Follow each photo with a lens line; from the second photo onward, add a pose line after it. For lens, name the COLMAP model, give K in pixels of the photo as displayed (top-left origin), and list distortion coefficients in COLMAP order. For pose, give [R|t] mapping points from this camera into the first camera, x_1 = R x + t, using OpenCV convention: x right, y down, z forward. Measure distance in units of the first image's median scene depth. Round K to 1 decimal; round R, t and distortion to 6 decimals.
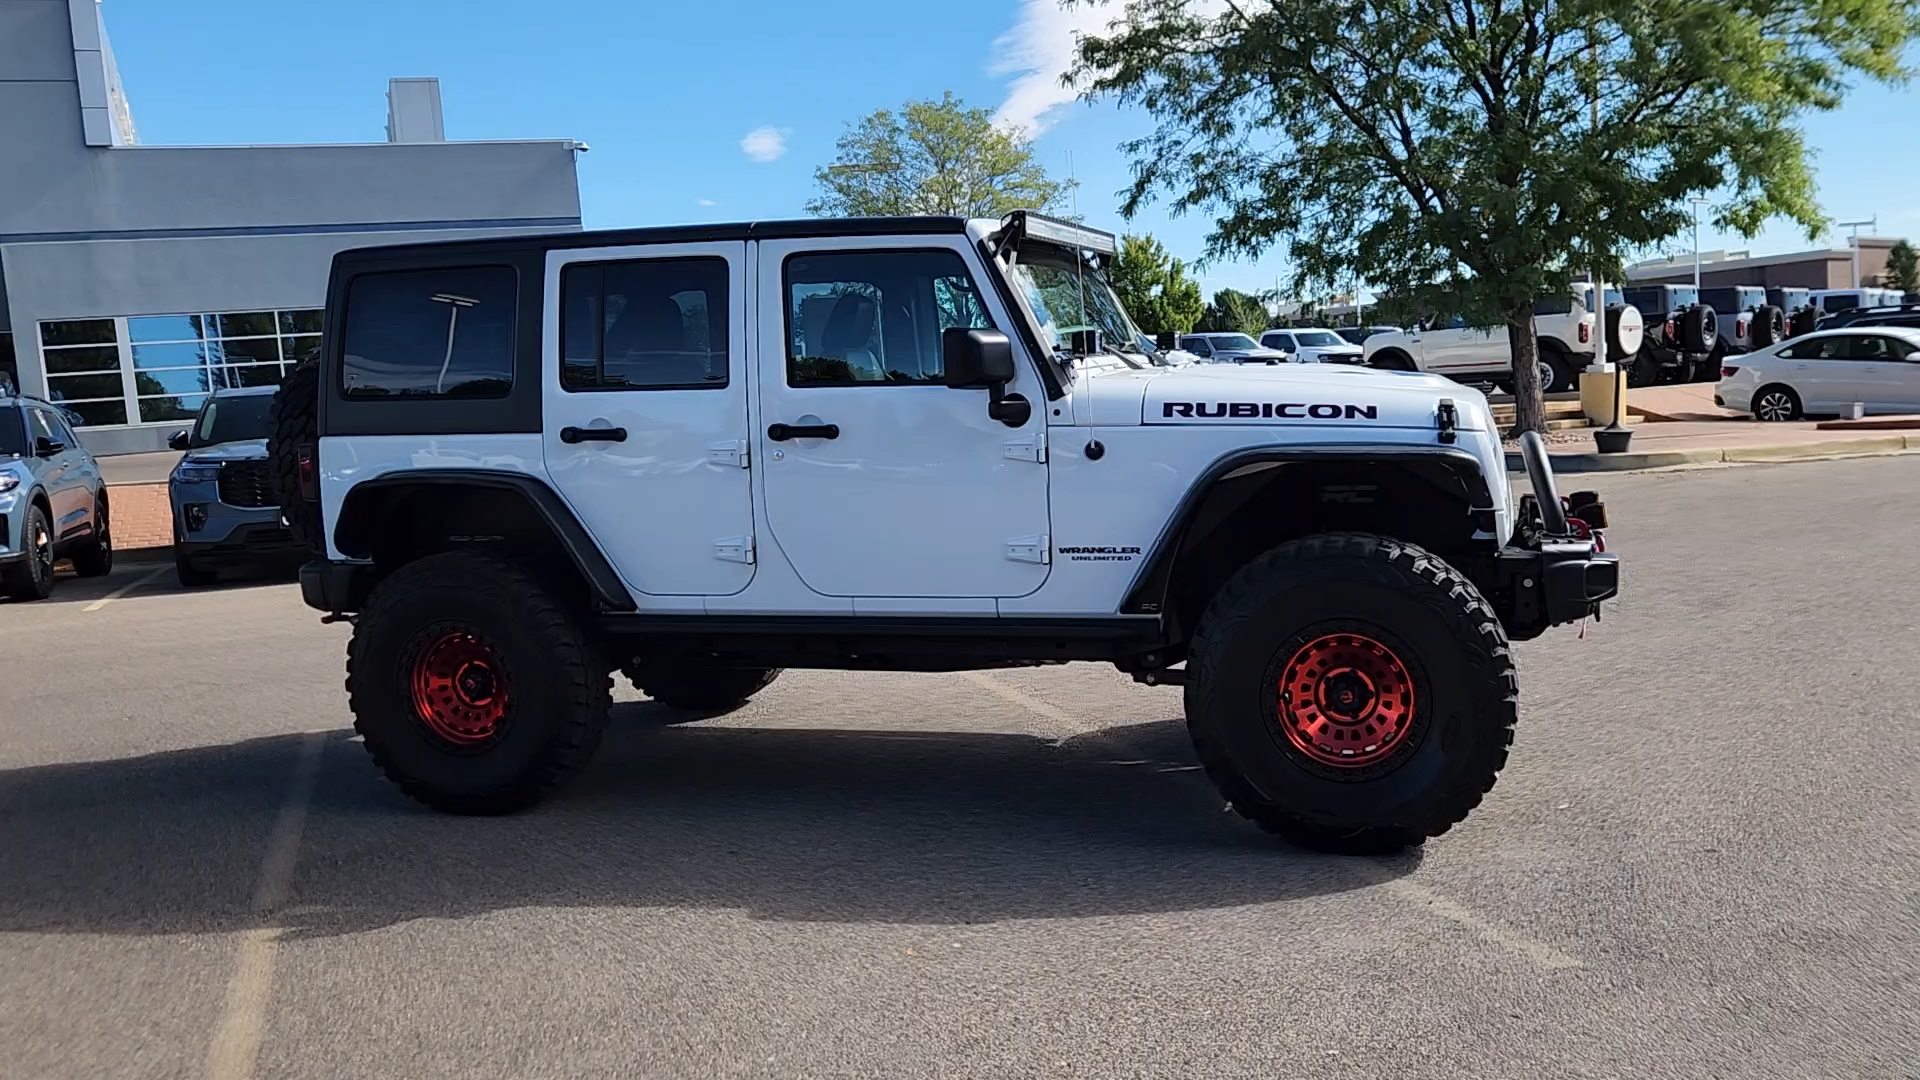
lens RADIAL K [[1619.4, 0, 952.2], [0, 1619.4, 554.5], [0, 0, 1]] dist [0.042037, -0.038496]
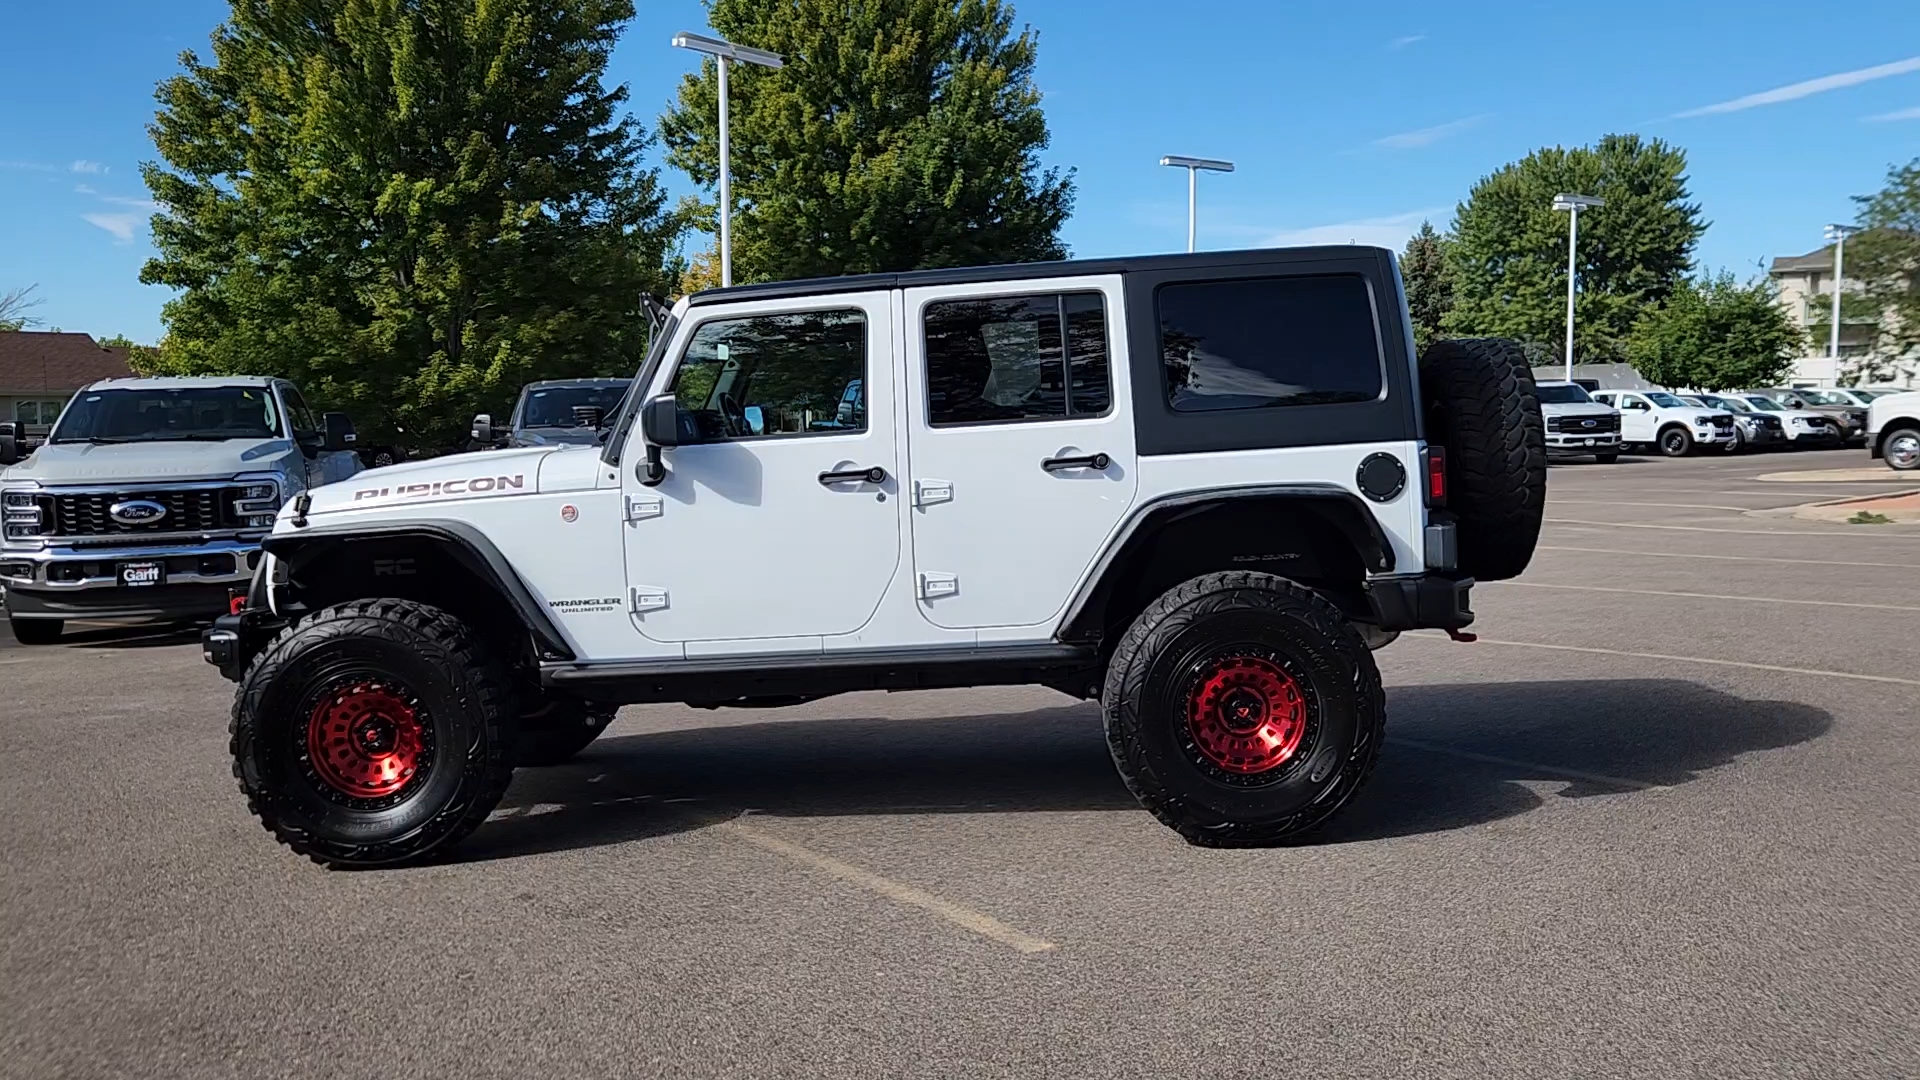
lens RADIAL K [[1619.4, 0, 940.3], [0, 1619.4, 551.3], [0, 0, 1]] dist [0.042037, -0.038496]
pose [[-0.959821, 0.106888, -0.259460, 0.226736], [0.056769, 0.979457, 0.193495, -0.262580], [0.274812, 0.170991, -0.946171, 2.272749]]
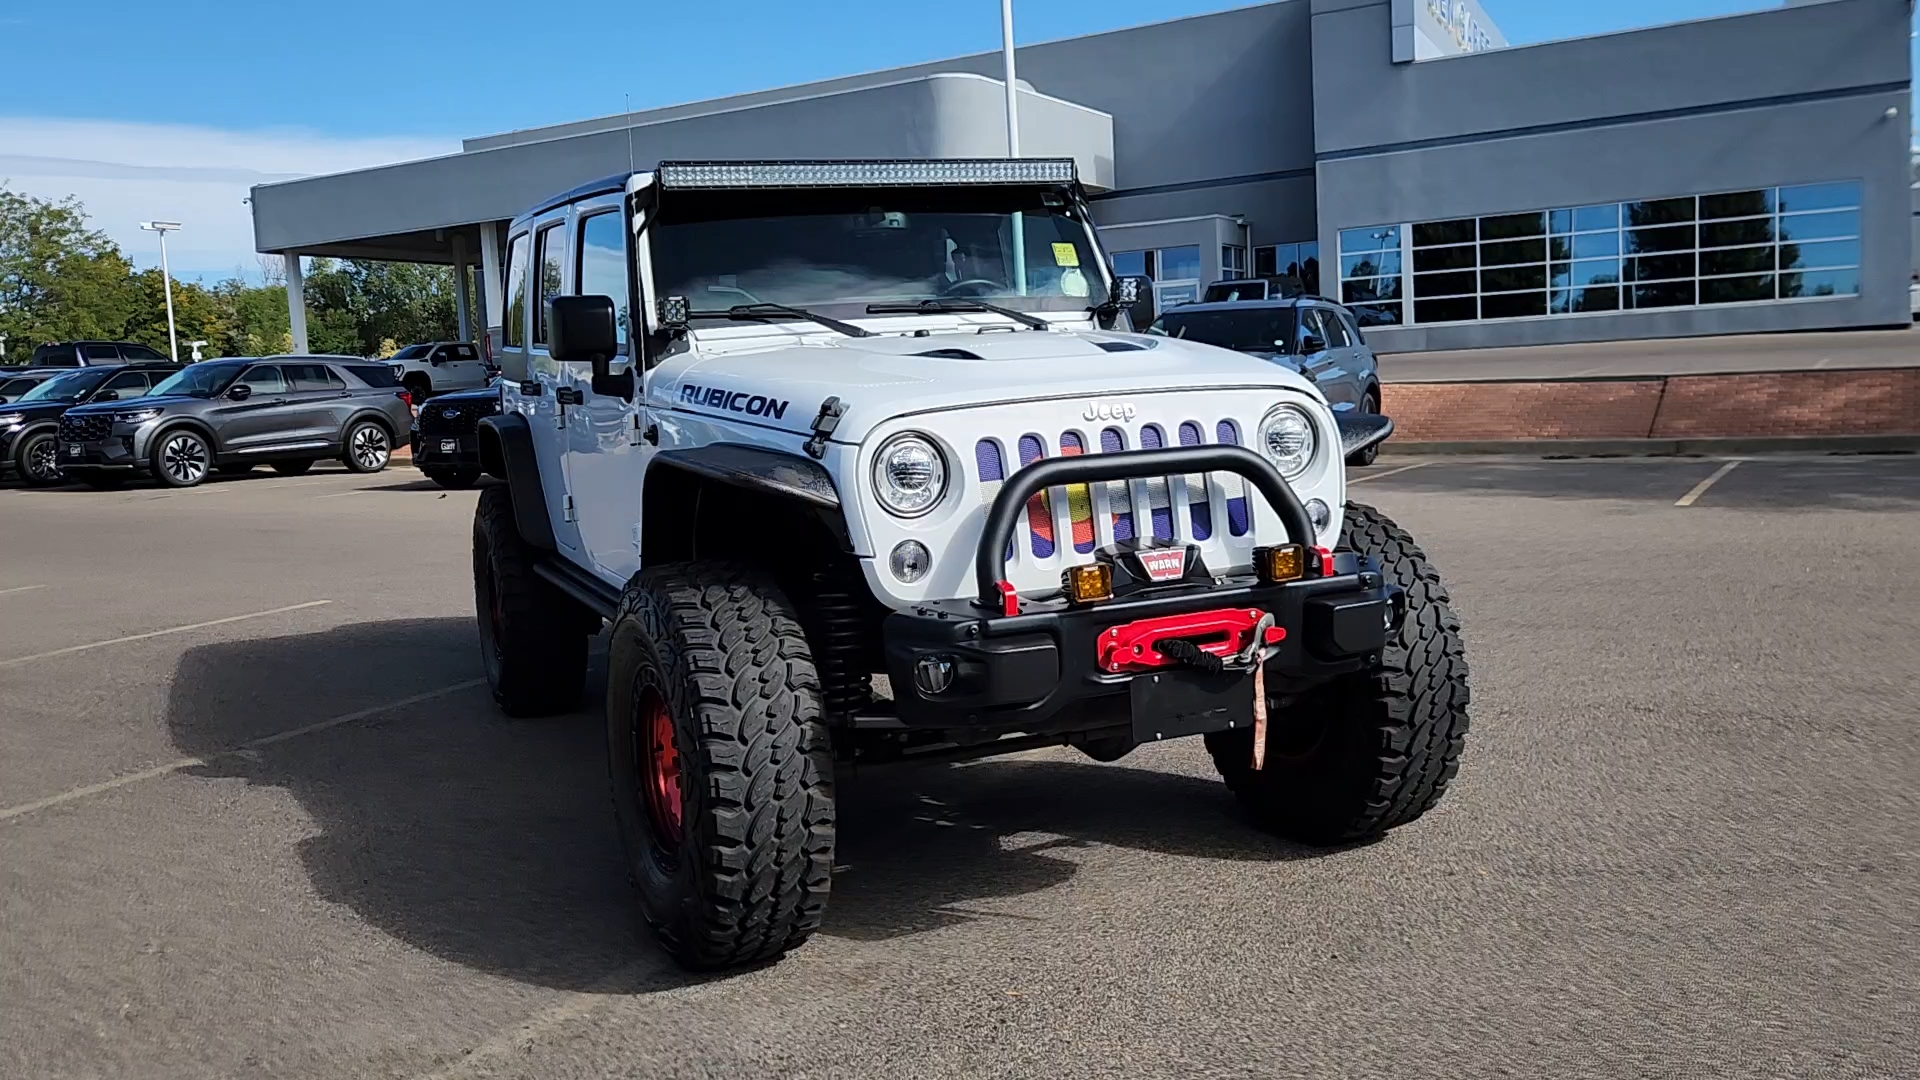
lens RADIAL K [[1619.4, 0, 949.4], [0, 1619.4, 566.2], [0, 0, 1]] dist [0.042037, -0.038496]
pose [[0.654965, 0.123941, -0.745426, 0.806365], [-0.069472, 0.992156, 0.103924, -0.090116], [0.752459, -0.016280, 0.658438, 0.503024]]
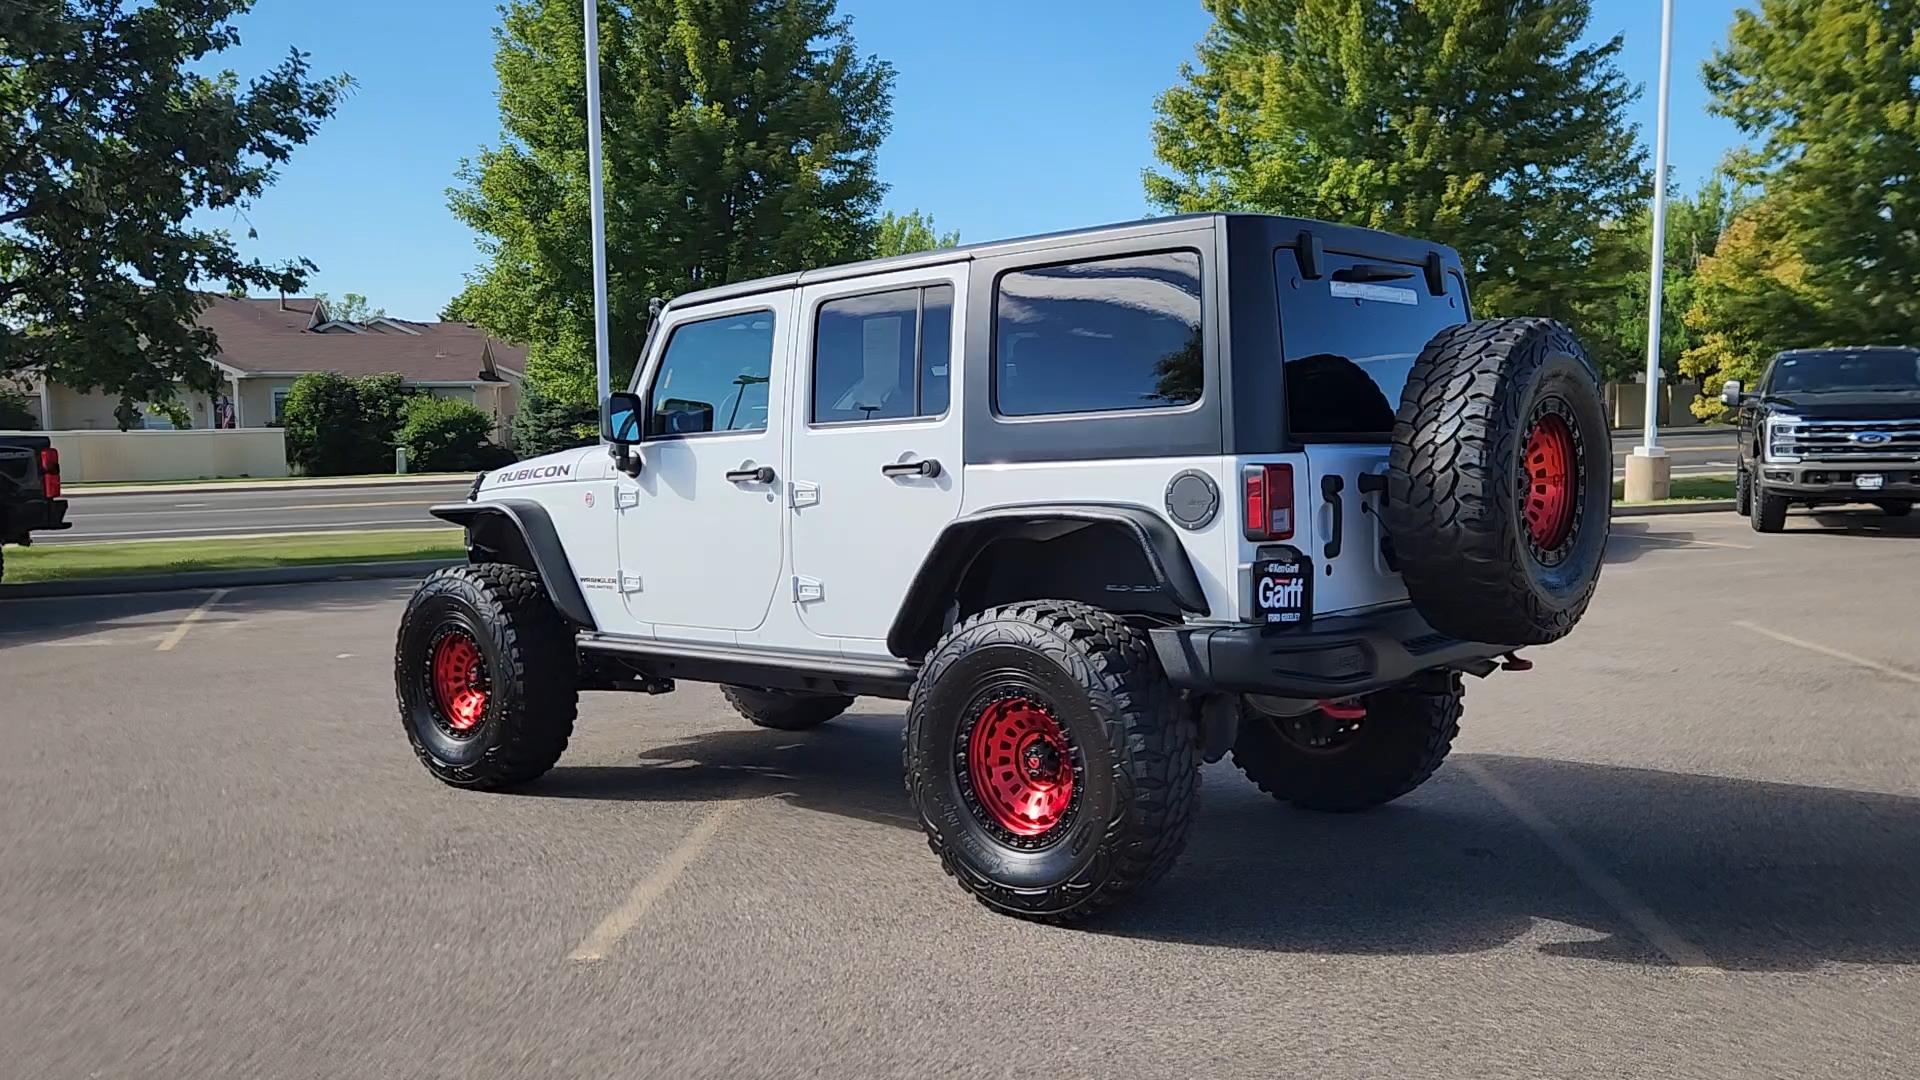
lens RADIAL K [[1619.4, 0, 948.1], [0, 1619.4, 541.9], [0, 0, 1]] dist [0.042037, -0.038496]
pose [[-0.914498, 0.045375, 0.402037, -0.524859], [0.111841, 0.983322, 0.143420, -0.206375], [-0.388824, 0.176121, -0.904321, 2.174936]]
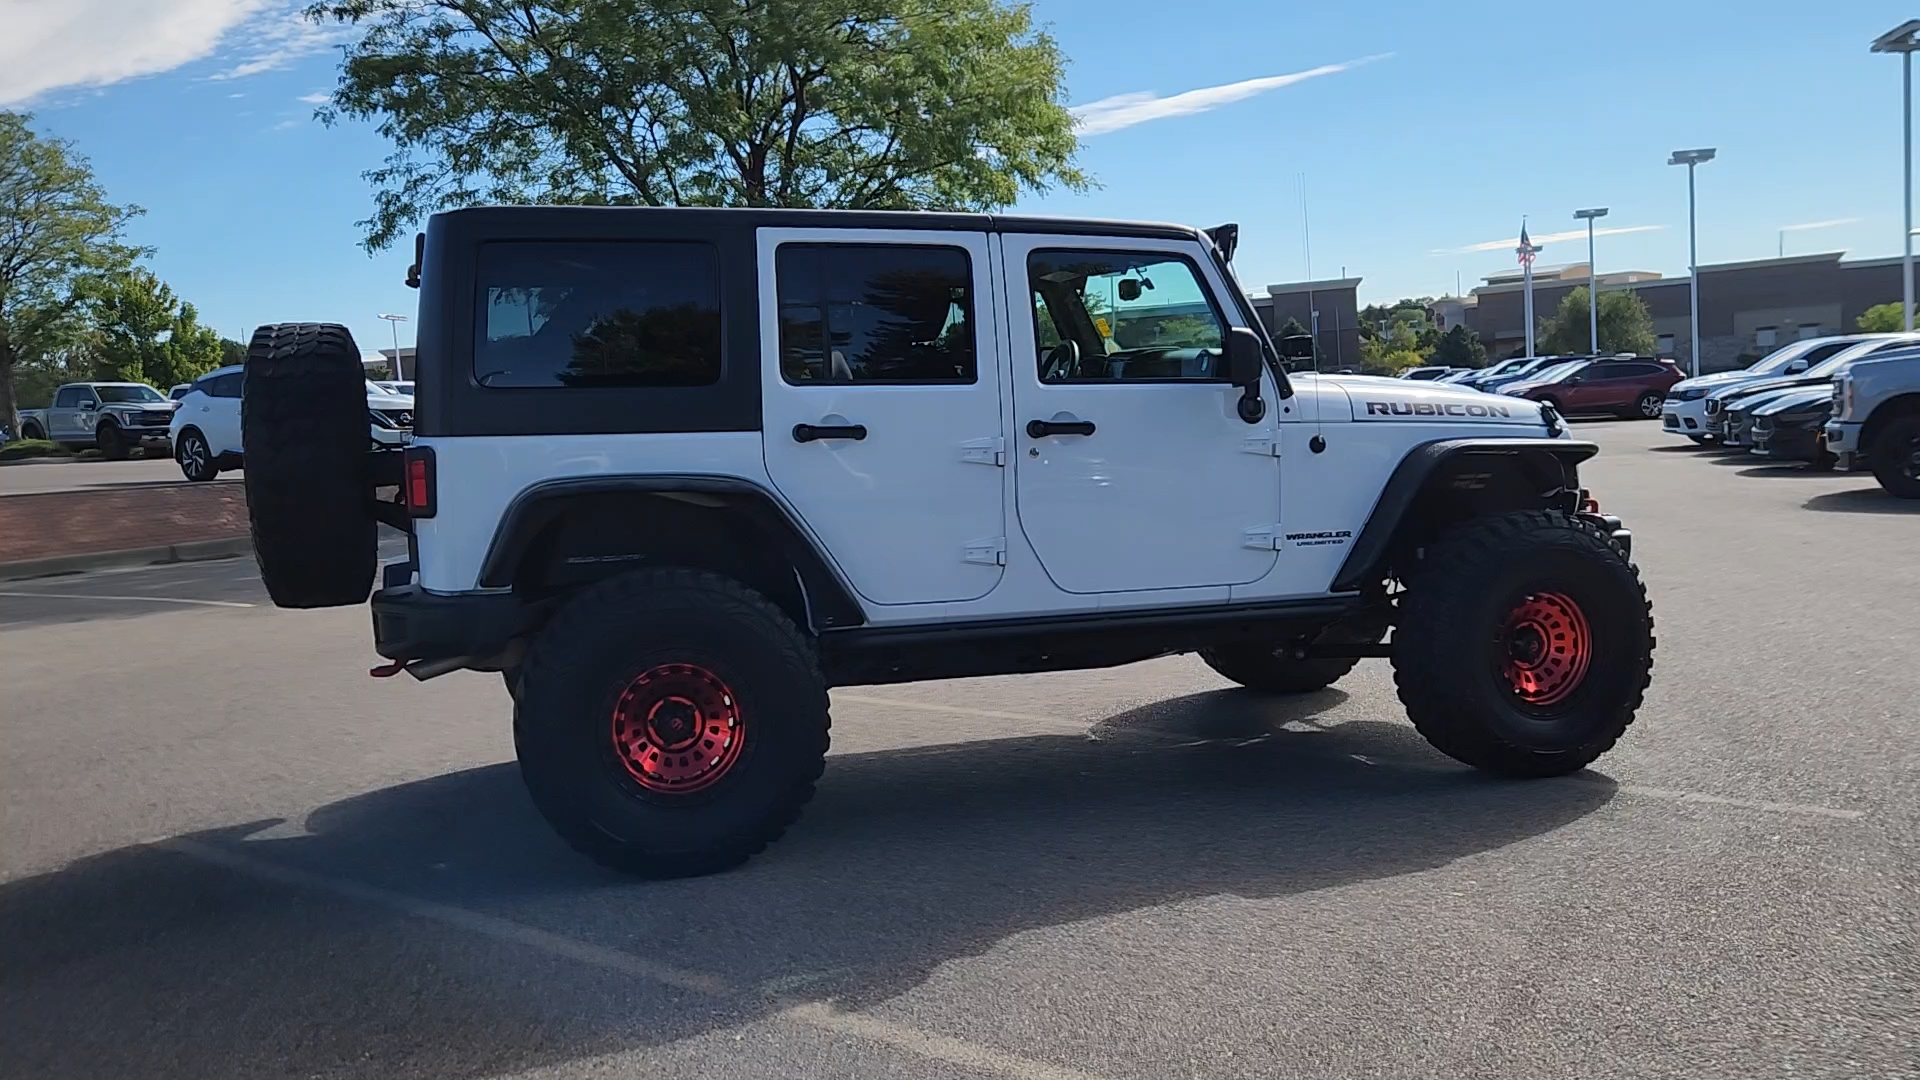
lens RADIAL K [[1619.4, 0, 949.6], [0, 1619.4, 553.3], [0, 0, 1]] dist [0.042037, -0.038496]
pose [[0.820298, -0.035220, 0.570850, -0.702883], [0.056978, 0.998169, -0.020291, 0.016570], [-0.569091, 0.049171, 0.820803, 0.224116]]
